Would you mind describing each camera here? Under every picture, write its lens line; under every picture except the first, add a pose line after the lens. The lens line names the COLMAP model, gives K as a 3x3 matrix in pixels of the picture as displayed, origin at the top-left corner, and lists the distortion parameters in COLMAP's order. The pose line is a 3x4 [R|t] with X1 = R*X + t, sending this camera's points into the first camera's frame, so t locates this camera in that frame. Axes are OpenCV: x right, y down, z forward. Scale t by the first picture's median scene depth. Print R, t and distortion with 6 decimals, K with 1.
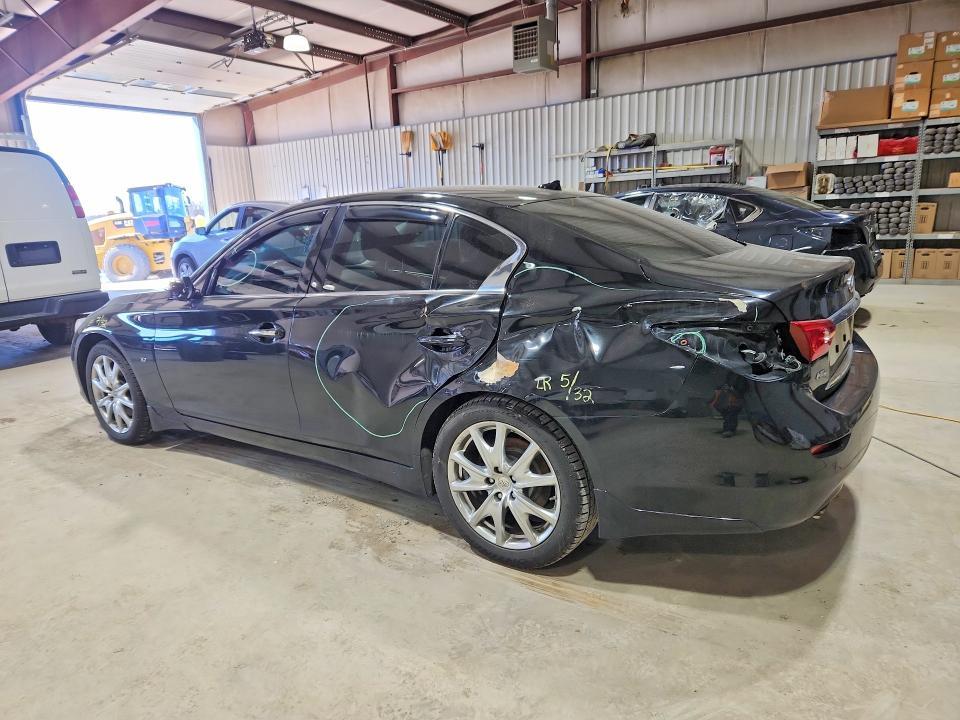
lens RADIAL K [[648.2, 0, 476.1], [0, 648.2, 364.1], [0, 0, 1]] dist [0.029926, -0.015447]
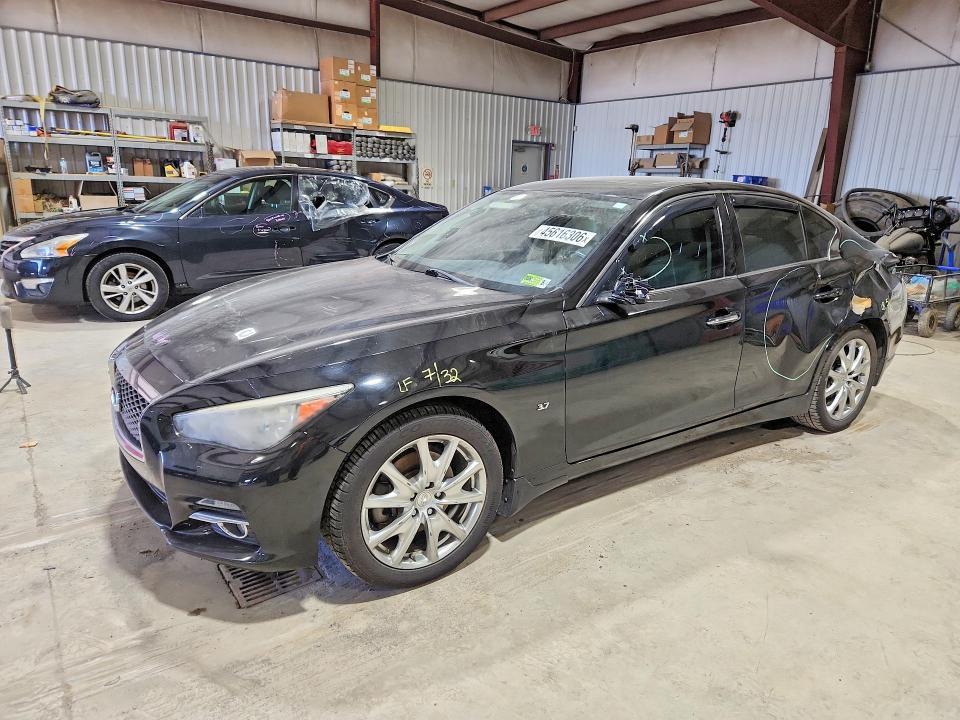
lens RADIAL K [[648.2, 0, 476.6], [0, 648.2, 362.3], [0, 0, 1]] dist [0.029926, -0.015447]
pose [[0.341268, -0.195998, 0.919305, -0.501848], [0.172614, 0.974454, 0.143677, -0.069420], [-0.923981, 0.109653, 0.366382, 0.362276]]
